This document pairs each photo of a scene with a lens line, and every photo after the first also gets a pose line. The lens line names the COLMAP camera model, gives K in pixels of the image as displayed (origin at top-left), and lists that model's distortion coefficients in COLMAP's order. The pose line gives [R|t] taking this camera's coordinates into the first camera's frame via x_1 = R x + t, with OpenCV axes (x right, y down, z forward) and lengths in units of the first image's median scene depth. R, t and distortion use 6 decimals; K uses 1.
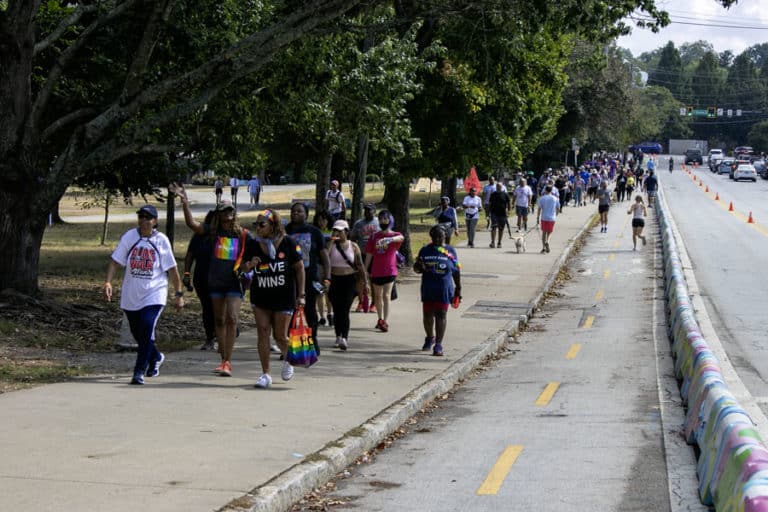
lens RADIAL K [[1790.2, 0, 384.0], [0, 1790.2, 251.1], [0, 0, 1]] dist [-0.580487, 0.000000]
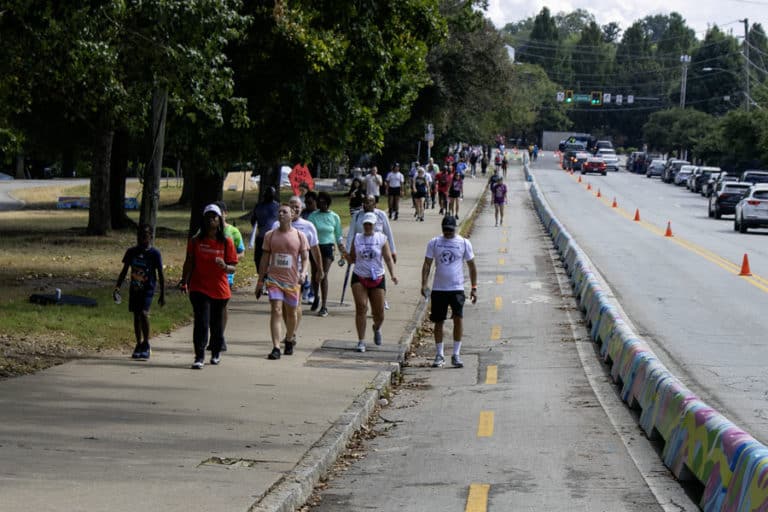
lens RADIAL K [[2011.6, 0, 382.8], [0, 2011.6, 257.9], [0, 0, 1]] dist [-0.050478, 0.000000]
pose [[0.994403, 0.012524, 0.104913, -0.005827], [-0.011830, 0.999904, -0.007234, 0.001240], [-0.104994, 0.005953, 0.994455, 0.196690]]
